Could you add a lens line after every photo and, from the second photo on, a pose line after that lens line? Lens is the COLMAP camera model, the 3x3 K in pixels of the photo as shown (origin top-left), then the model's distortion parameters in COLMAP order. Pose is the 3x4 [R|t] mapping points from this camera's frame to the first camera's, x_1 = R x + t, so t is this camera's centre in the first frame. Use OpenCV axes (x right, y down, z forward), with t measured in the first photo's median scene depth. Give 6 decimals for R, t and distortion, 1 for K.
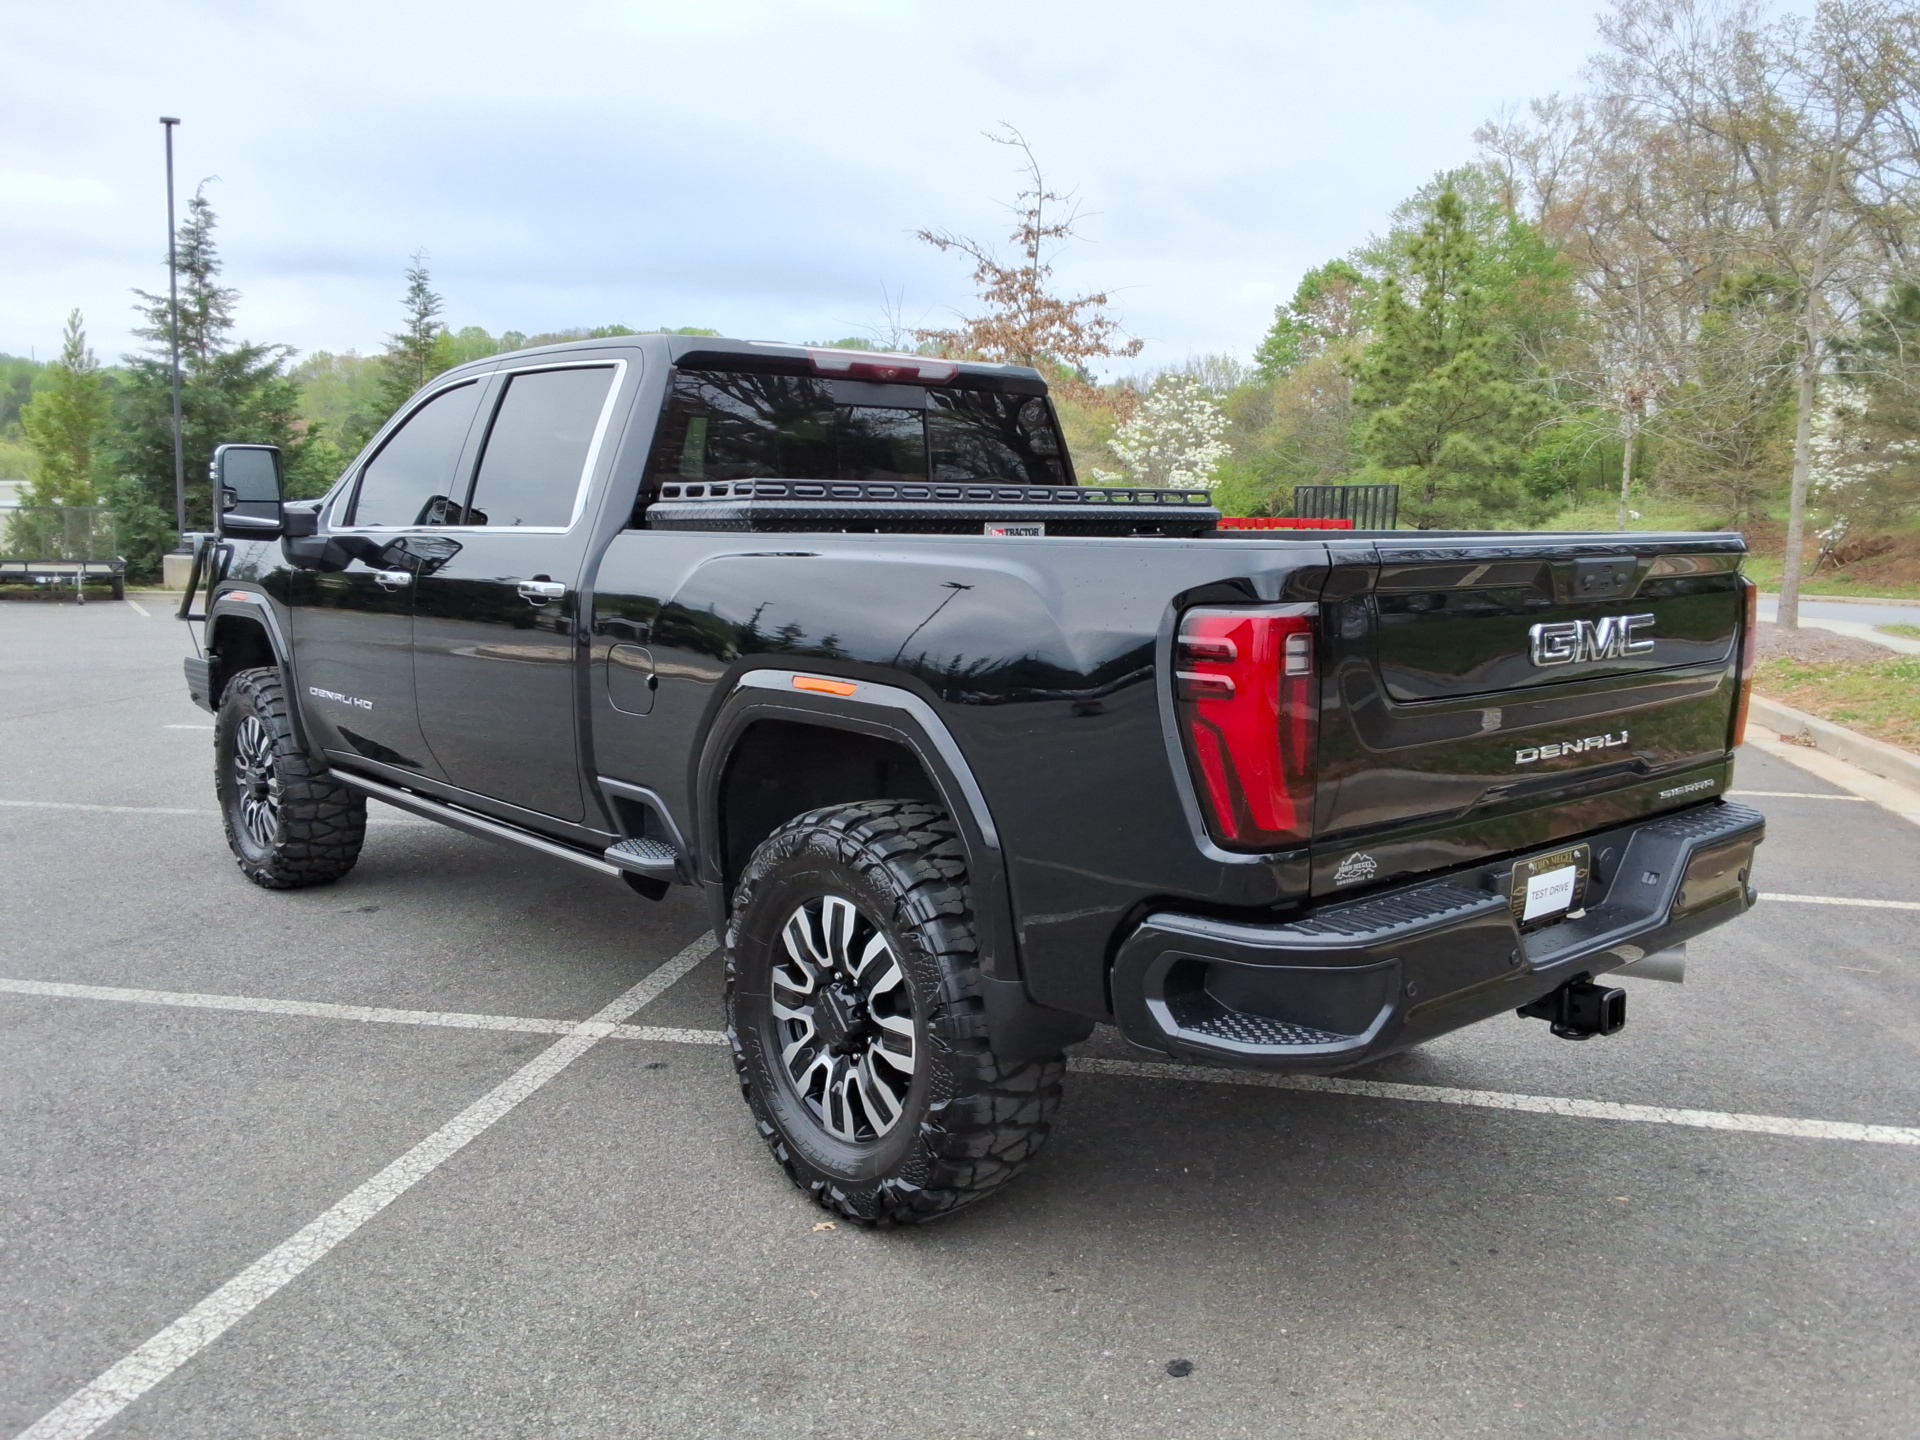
lens RADIAL K [[1542.3, 0, 975.7], [0, 1542.3, 705.8], [0, 0, 1]] dist [0.125666, -0.208605]
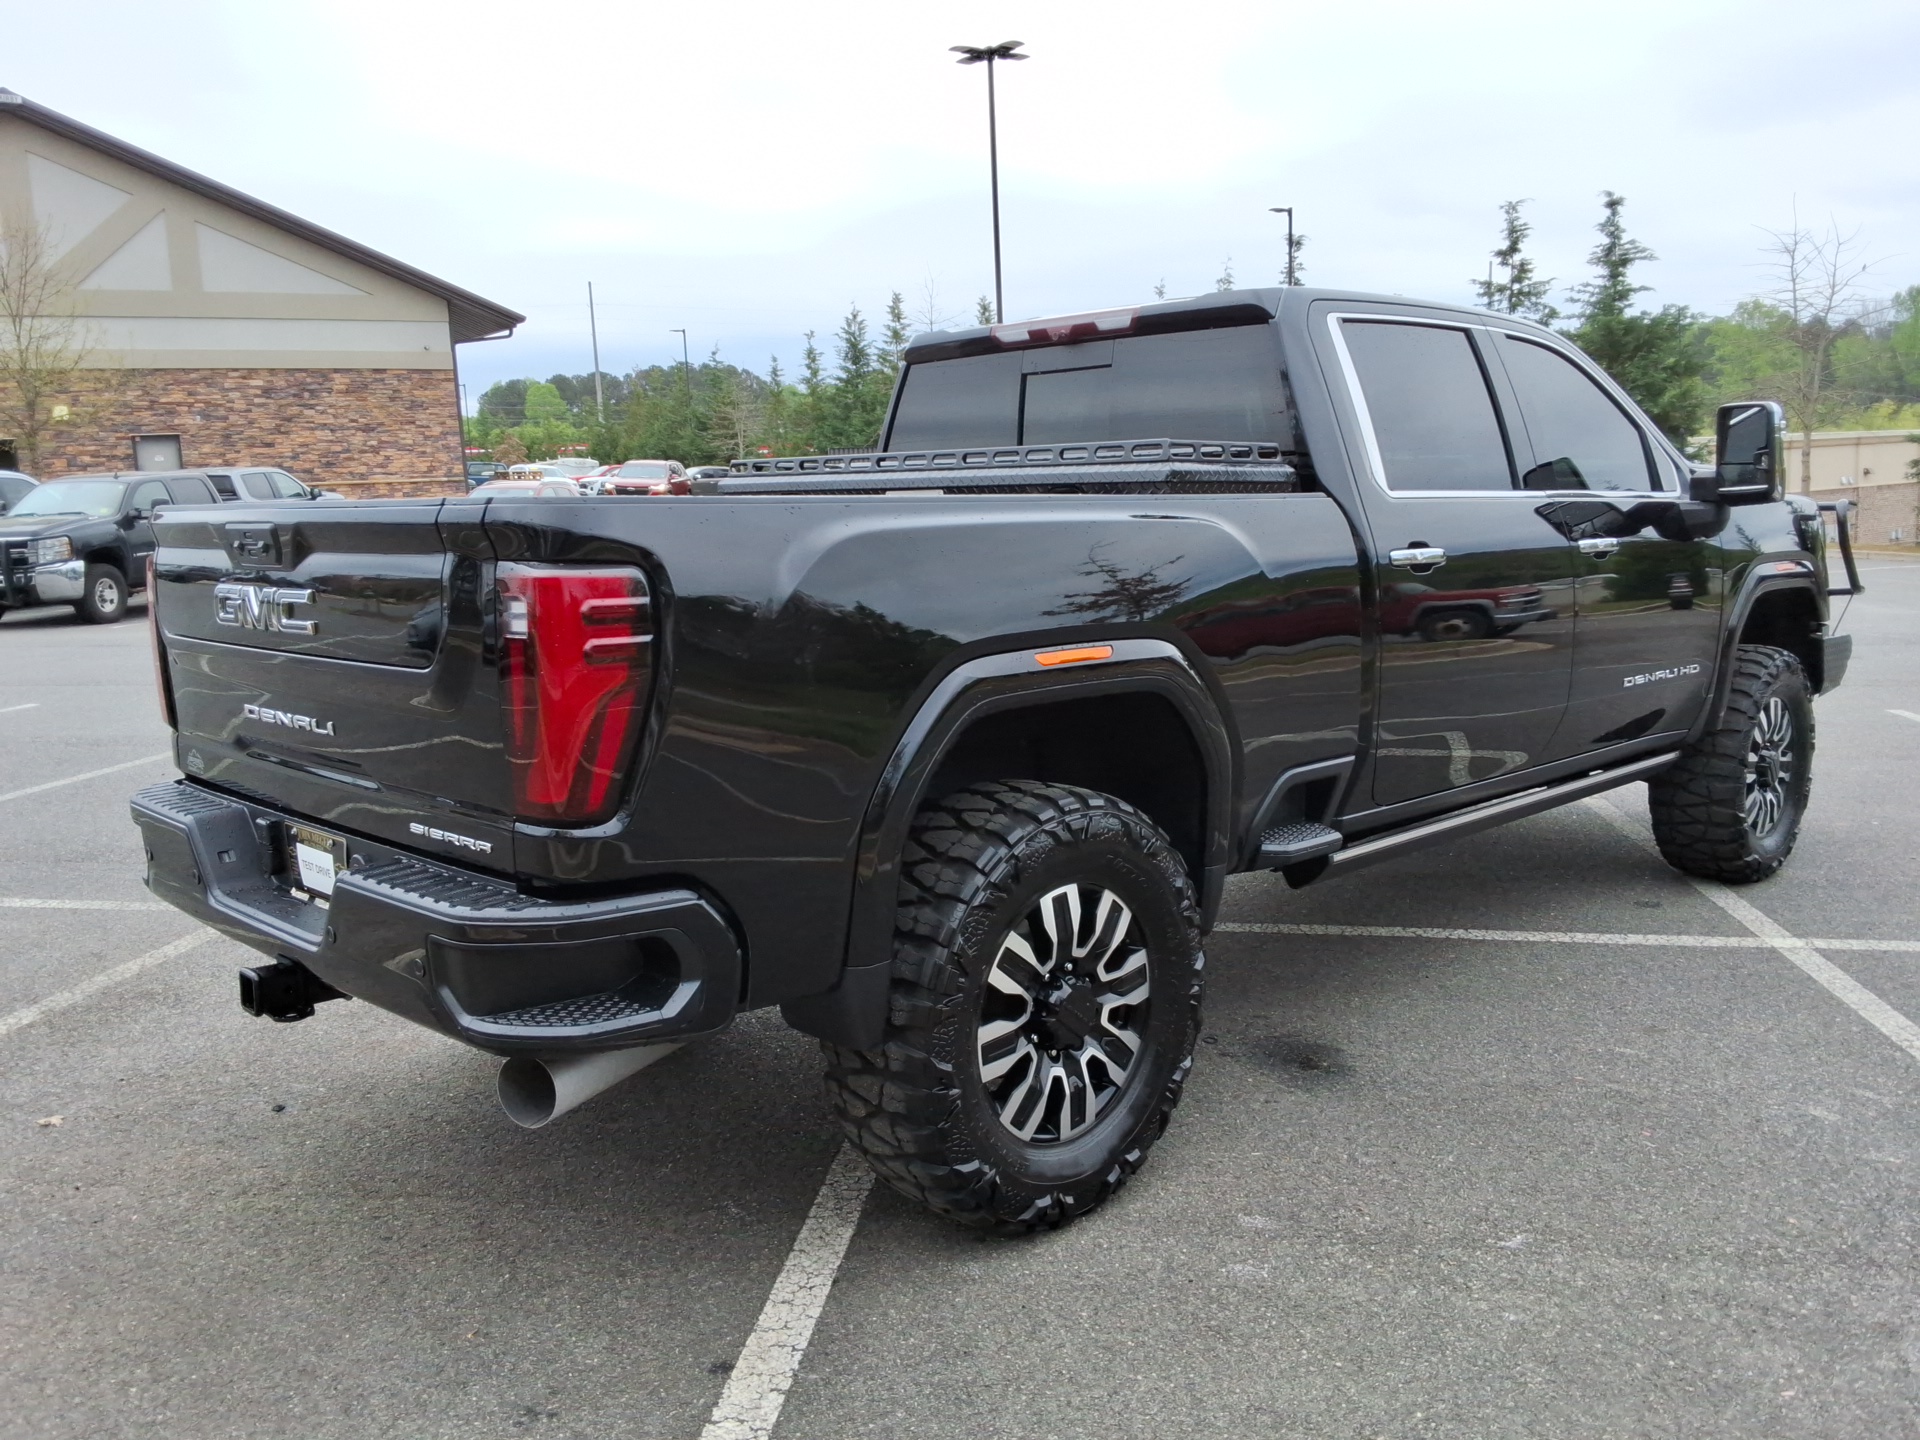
lens RADIAL K [[1540.8, 0, 969.6], [0, 1540.8, 707.4], [0, 0, 1]] dist [0.115573, -0.181690]
pose [[0.053078, 0.123971, -0.990865, 0.263513], [-0.107885, 0.987168, 0.117729, -0.027214], [0.992745, 0.100651, 0.065771, 0.261310]]
